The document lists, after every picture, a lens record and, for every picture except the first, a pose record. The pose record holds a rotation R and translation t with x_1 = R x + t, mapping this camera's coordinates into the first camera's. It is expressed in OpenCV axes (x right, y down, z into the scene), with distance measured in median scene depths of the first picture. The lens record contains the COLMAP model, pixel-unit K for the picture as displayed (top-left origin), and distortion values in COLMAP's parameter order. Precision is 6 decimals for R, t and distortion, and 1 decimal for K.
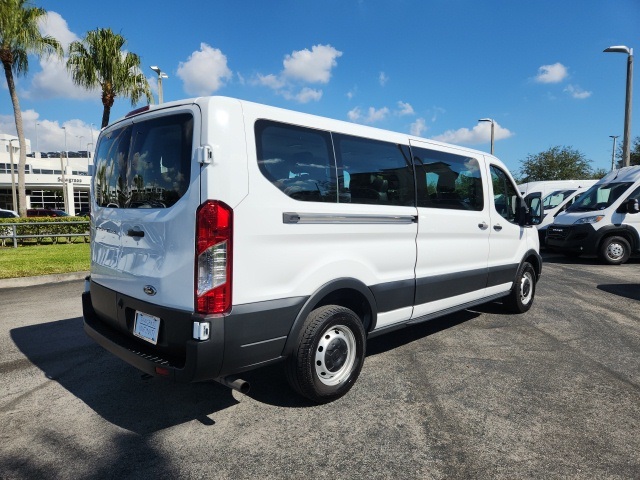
lens RADIAL K [[418.8, 0, 323.8], [0, 418.8, 245.0], [0, 0, 1]] dist [0.082190, -0.073970]
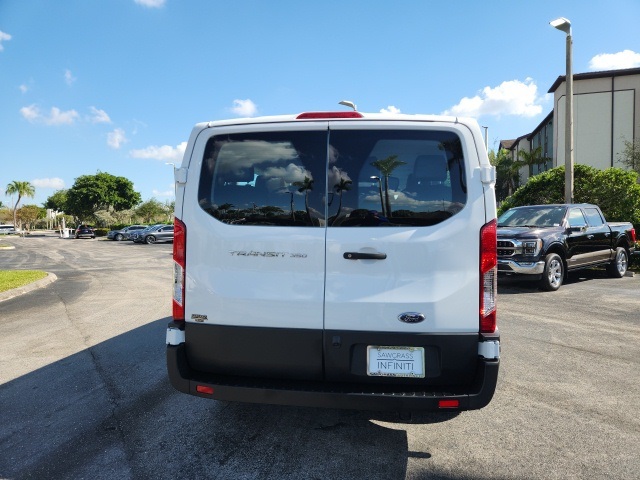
lens RADIAL K [[423.9, 0, 320.0], [0, 423.9, 240.0], [0, 0, 1]] dist [0.082935, -0.076847]
pose [[0.795835, -0.020089, 0.605180, -0.926381], [0.052600, 0.997965, -0.036044, -0.030416], [-0.603225, 0.060517, 0.795272, 0.322174]]
